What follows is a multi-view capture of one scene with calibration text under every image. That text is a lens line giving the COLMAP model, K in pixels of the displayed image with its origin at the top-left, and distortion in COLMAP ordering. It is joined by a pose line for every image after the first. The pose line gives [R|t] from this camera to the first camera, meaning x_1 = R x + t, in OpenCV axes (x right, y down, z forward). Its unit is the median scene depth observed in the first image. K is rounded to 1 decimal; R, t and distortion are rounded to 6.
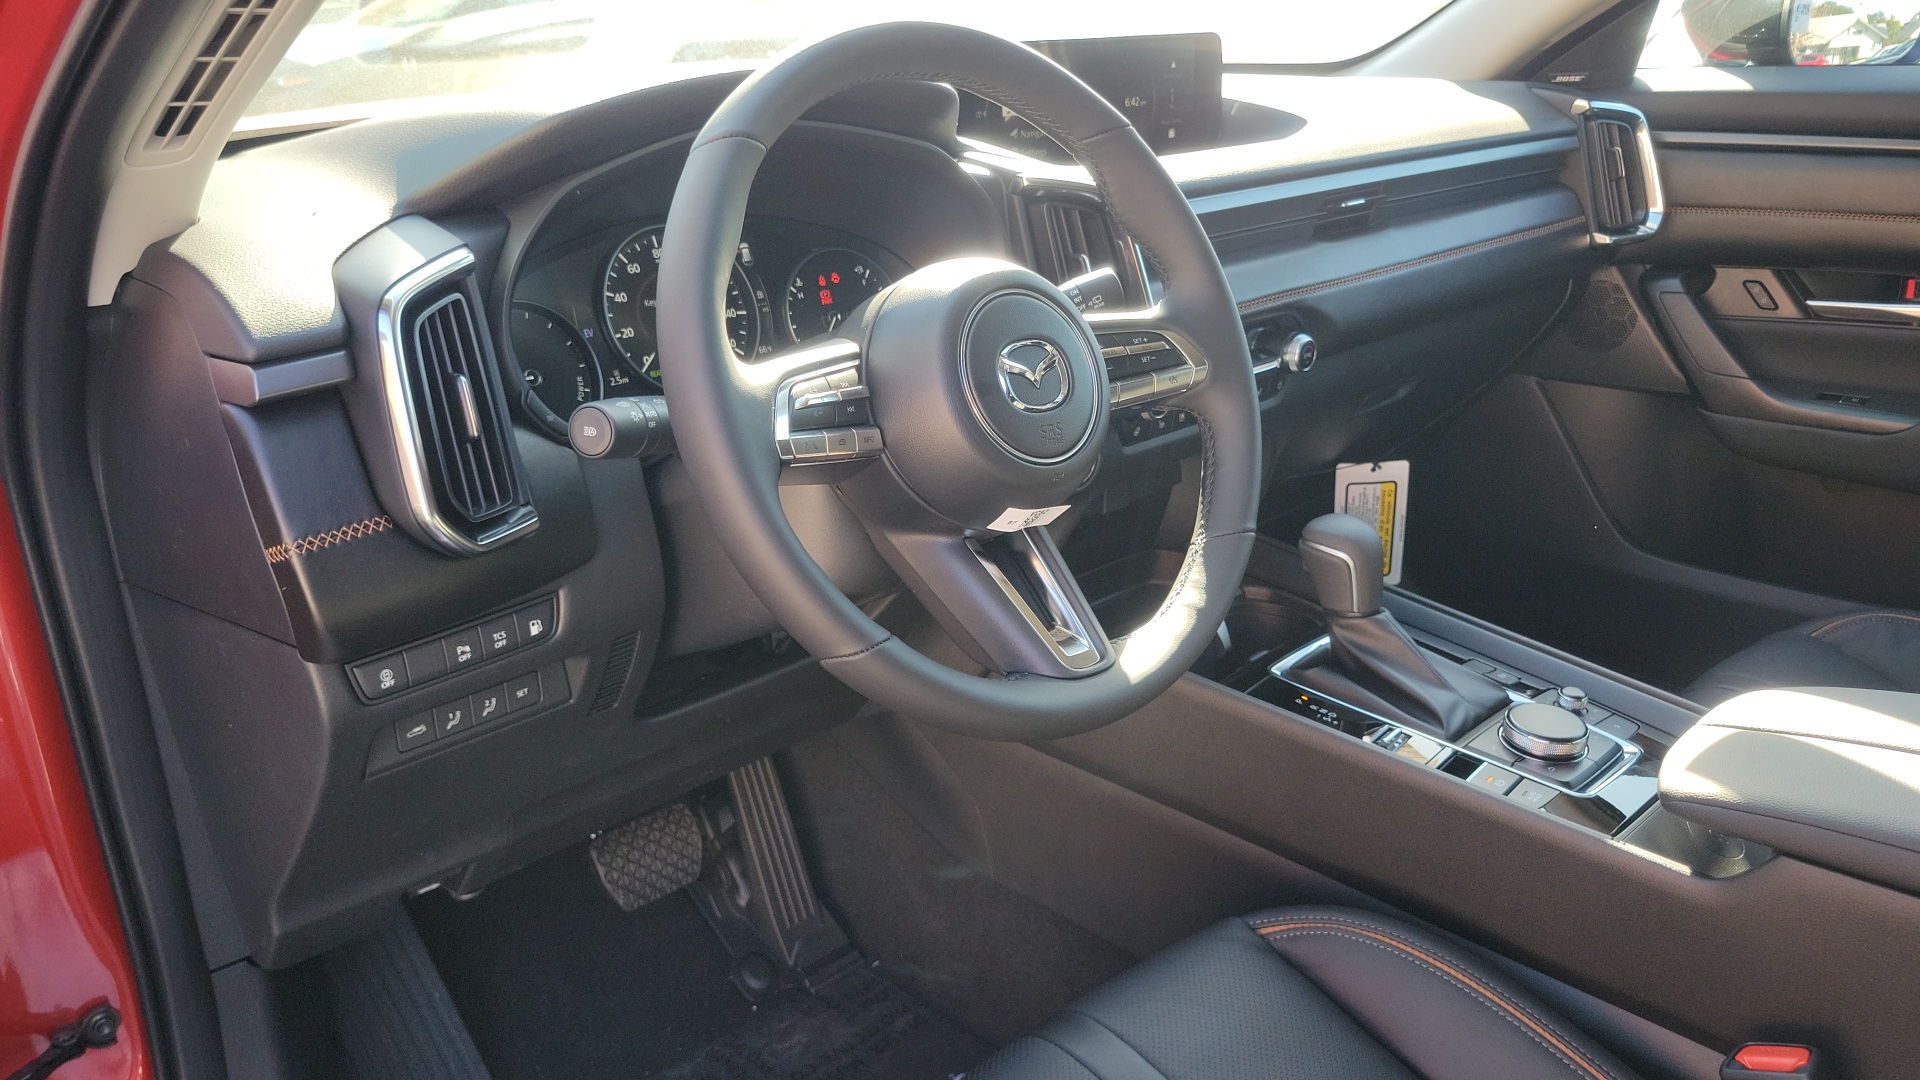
lens RADIAL K [[1493.4, 0, 994.2], [0, 1493.4, 533.8], [0, 0, 1]] dist [0.026693, -0.000036]
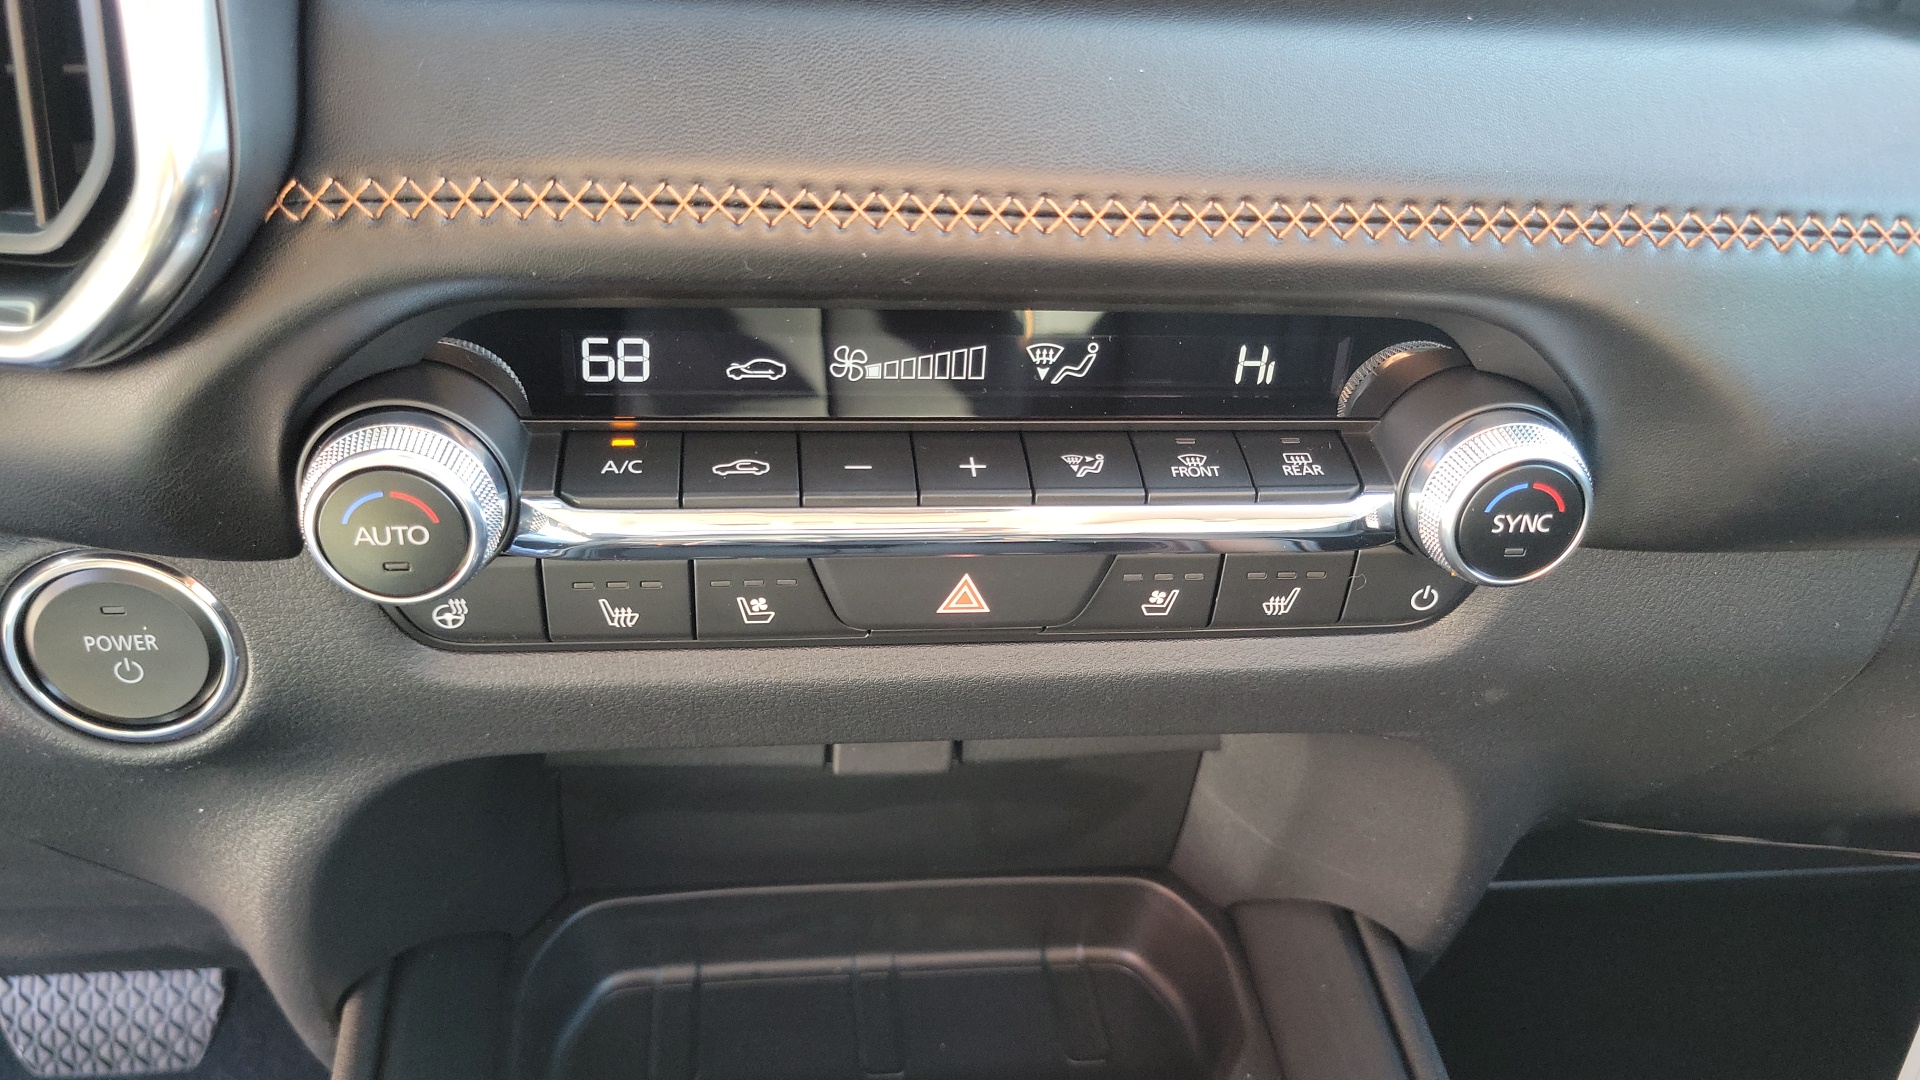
lens RADIAL K [[1464.5, 0, 948.0], [0, 1464.5, 533.0], [0, 0, 1]] dist [0.023079, -0.004350]
pose [[0.786163, 0.322312, -0.527316, 0.257477], [-0.271091, 0.946616, 0.174437, -0.132376], [0.555389, 0.005815, 0.831571, 0.782000]]
